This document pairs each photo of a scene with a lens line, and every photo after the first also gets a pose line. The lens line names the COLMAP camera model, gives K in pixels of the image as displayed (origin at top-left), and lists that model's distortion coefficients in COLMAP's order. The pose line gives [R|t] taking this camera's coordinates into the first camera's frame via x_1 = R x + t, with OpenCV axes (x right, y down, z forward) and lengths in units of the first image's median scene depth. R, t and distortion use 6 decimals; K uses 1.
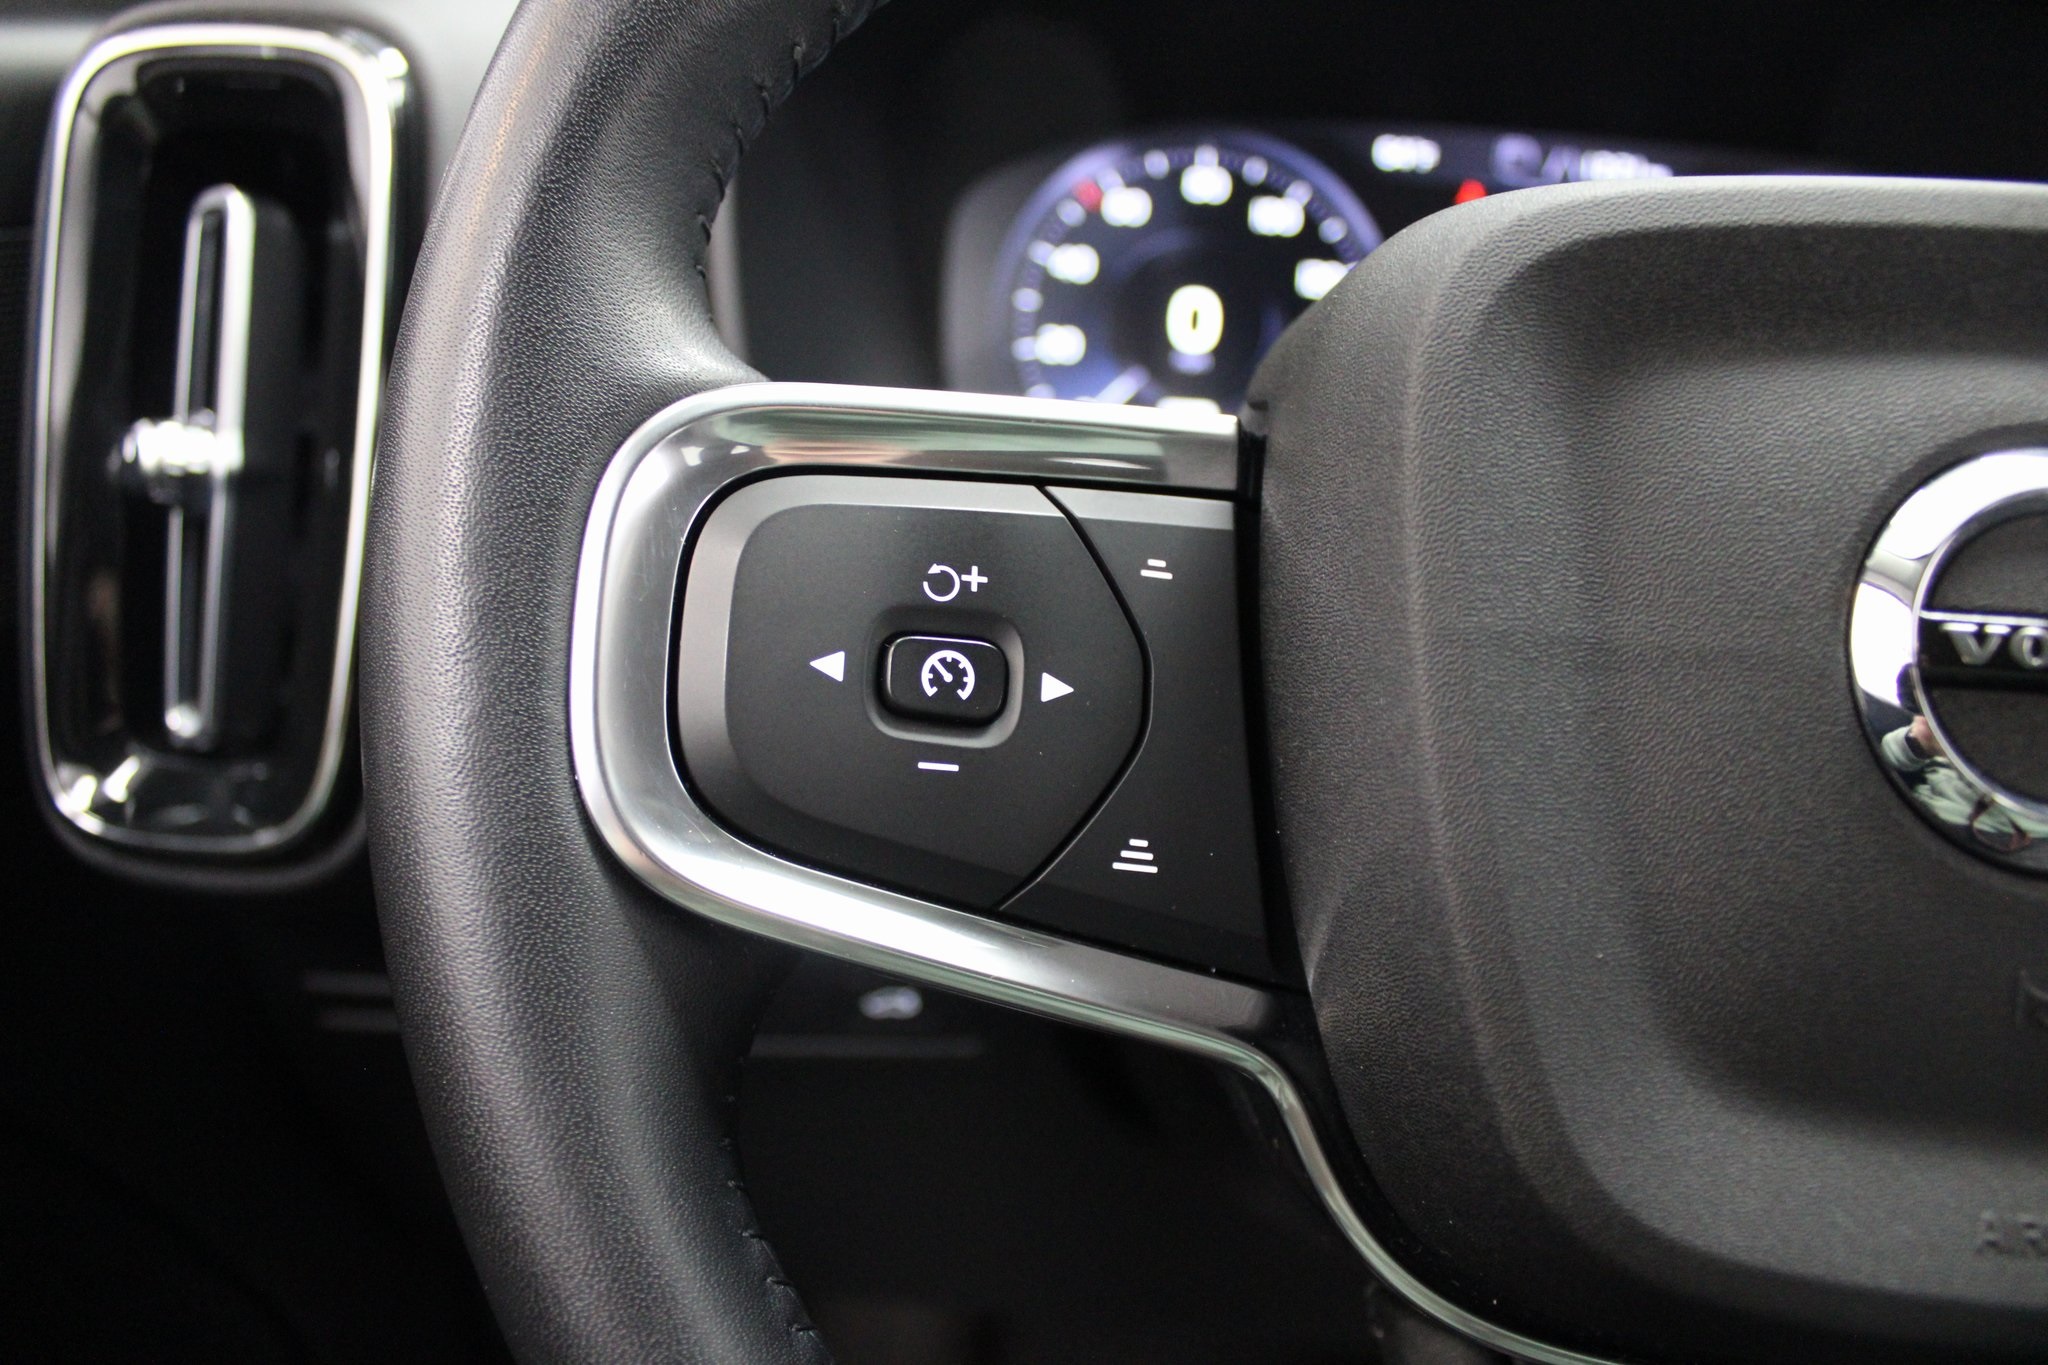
lens RADIAL K [[1692.1, 0, 1013.0], [0, 1692.1, 680.7], [0, 0, 1]] dist [-0.163227, 0.140049]
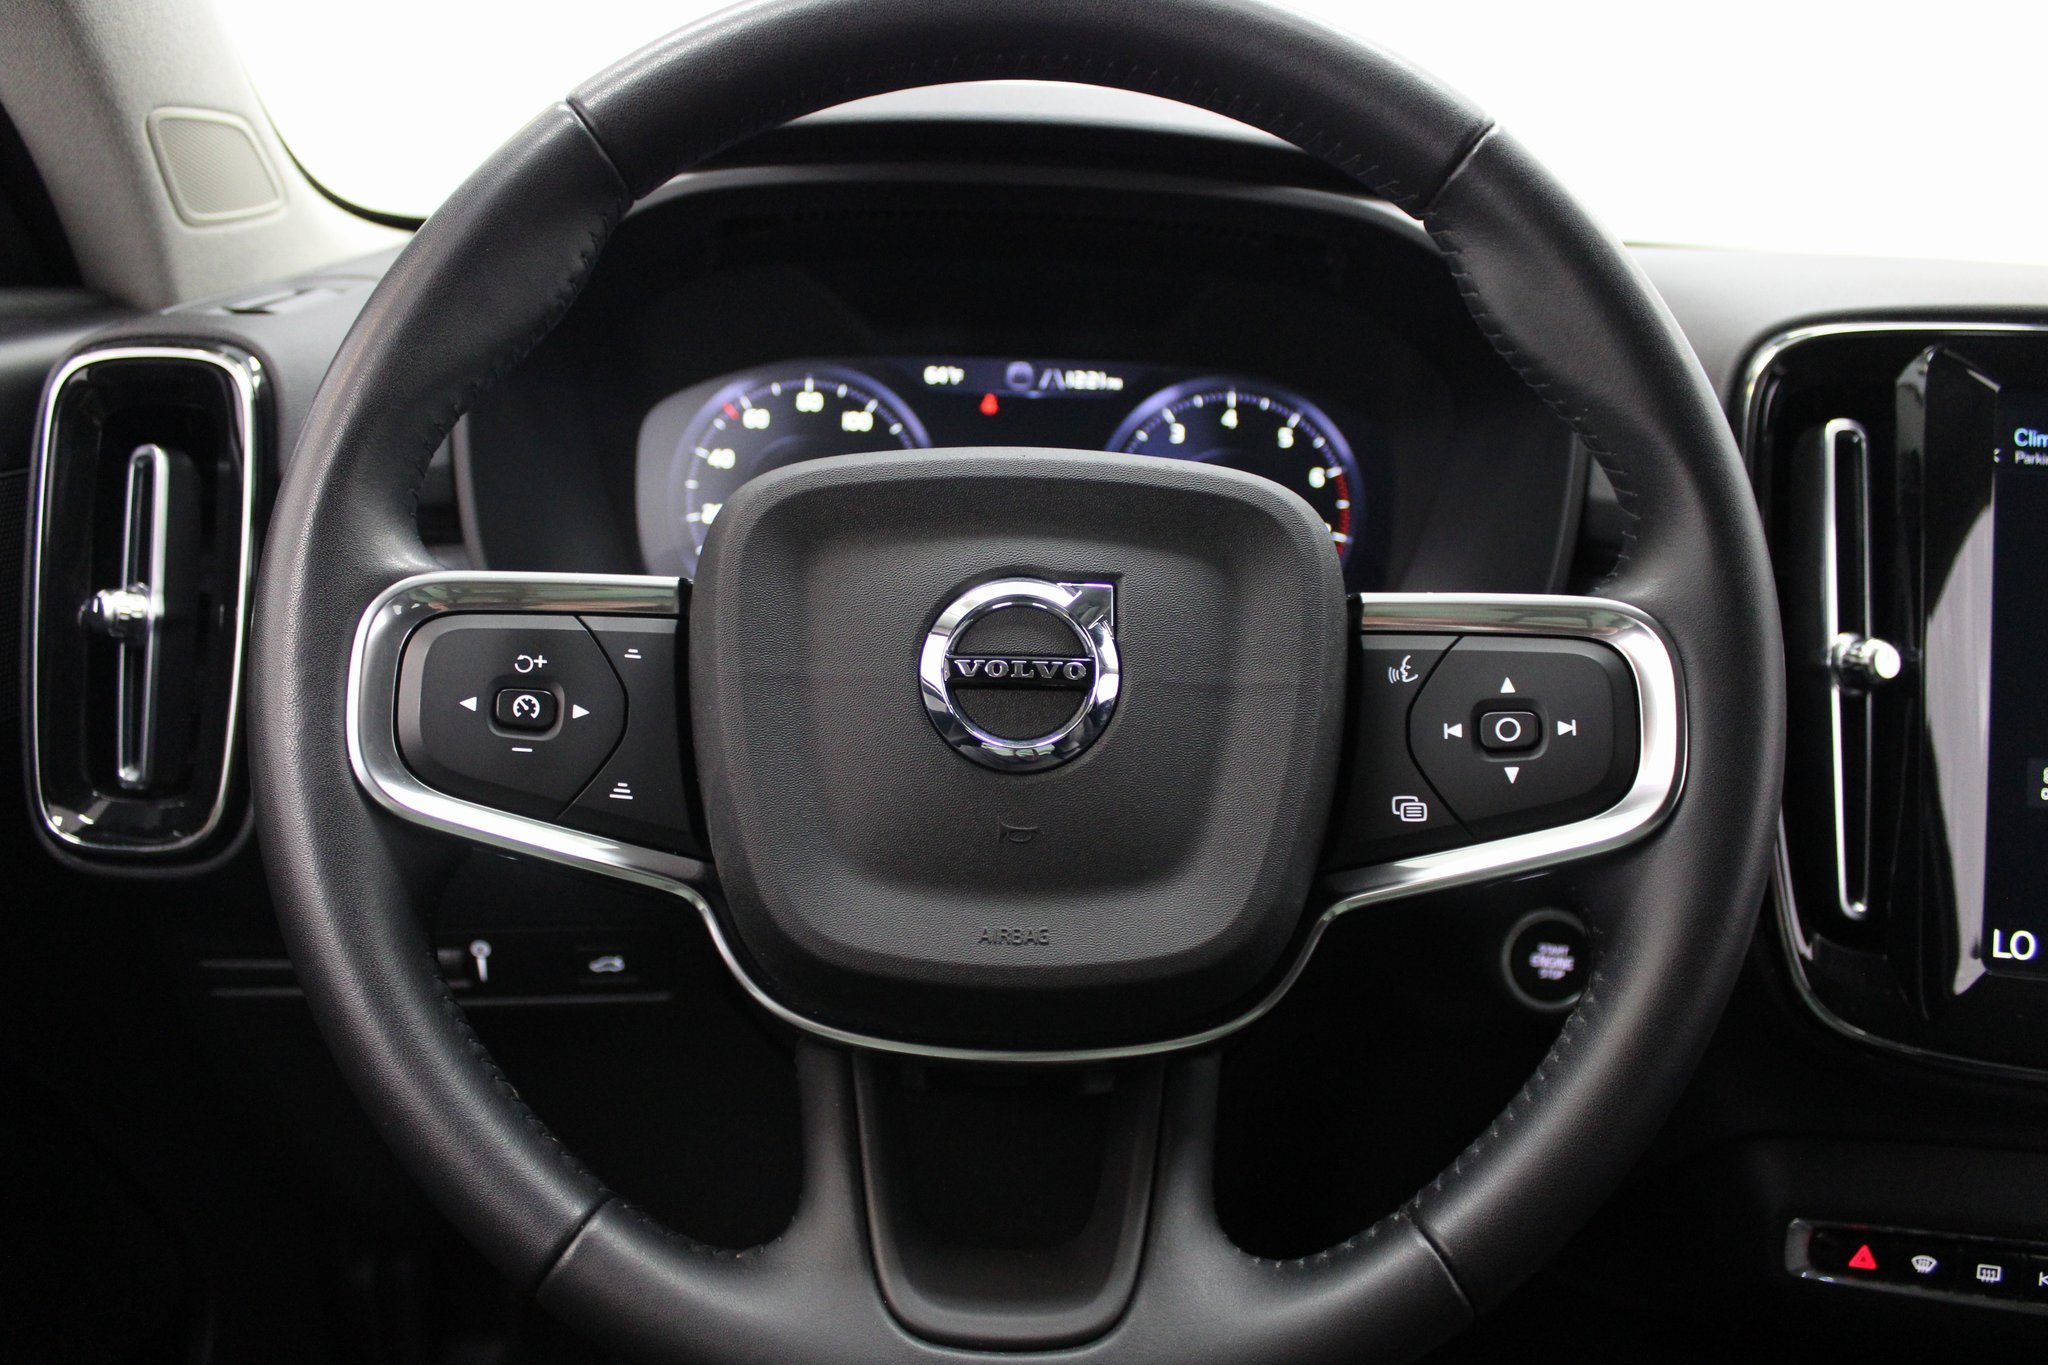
lens RADIAL K [[1692.1, 0, 1013.0], [0, 1692.1, 680.7], [0, 0, 1]] dist [-0.163227, 0.140049]
pose [[0.997041, -0.036425, 0.067690, 0.421208], [0.040704, 0.997186, -0.062948, 0.118478], [-0.065207, 0.065517, 0.995719, -1.106161]]
